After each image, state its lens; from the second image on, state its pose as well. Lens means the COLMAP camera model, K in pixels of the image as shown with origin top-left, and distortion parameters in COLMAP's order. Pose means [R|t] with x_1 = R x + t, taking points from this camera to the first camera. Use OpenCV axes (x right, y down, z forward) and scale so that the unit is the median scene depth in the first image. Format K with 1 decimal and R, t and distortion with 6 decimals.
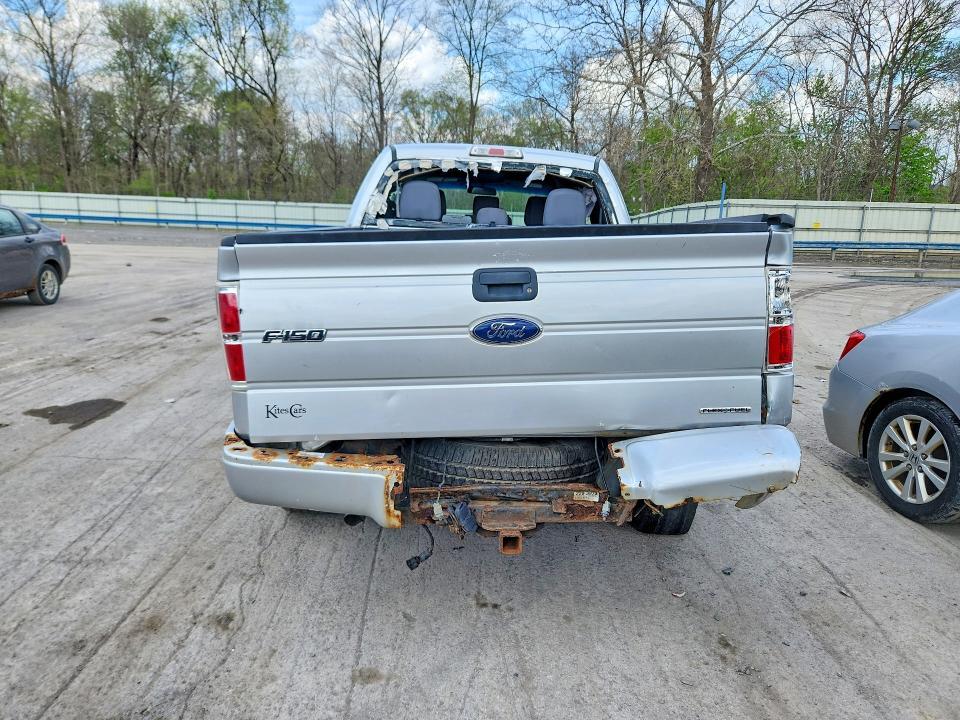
lens RADIAL K [[665.7, 0, 458.3], [0, 665.7, 356.6], [0, 0, 1]] dist [0.041947, -0.030723]
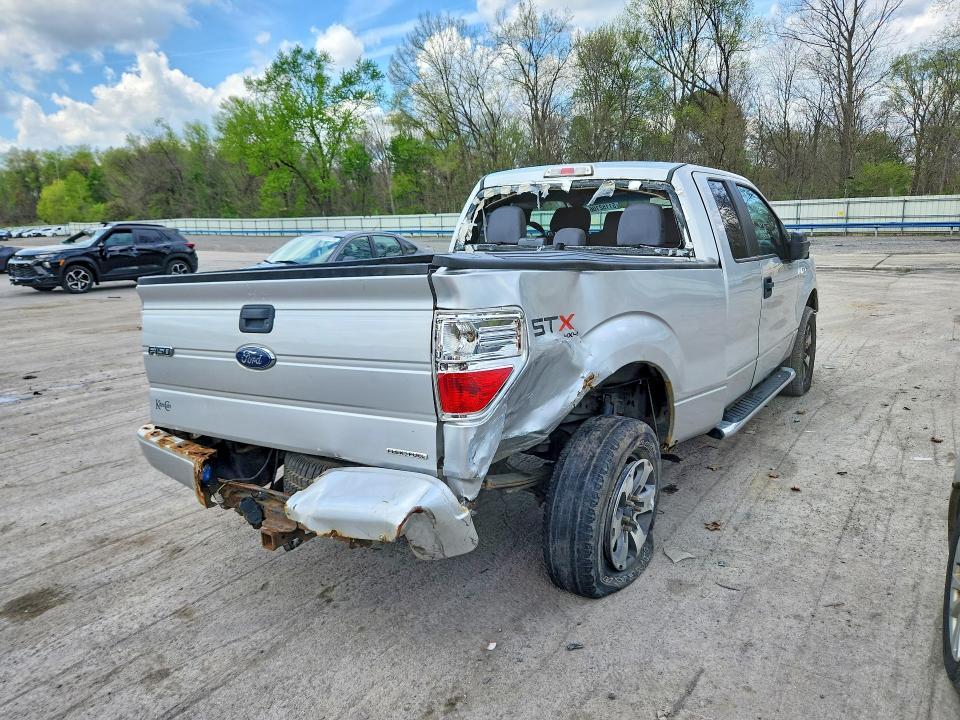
lens RADIAL K [[665.7, 0, 457.5], [0, 665.7, 356.1], [0, 0, 1]] dist [0.041947, -0.030723]
pose [[0.788795, 0.065942, -0.611108, 0.544464], [-0.069019, 0.997443, 0.018542, -0.044857], [0.610768, 0.027553, 0.791330, 0.139627]]
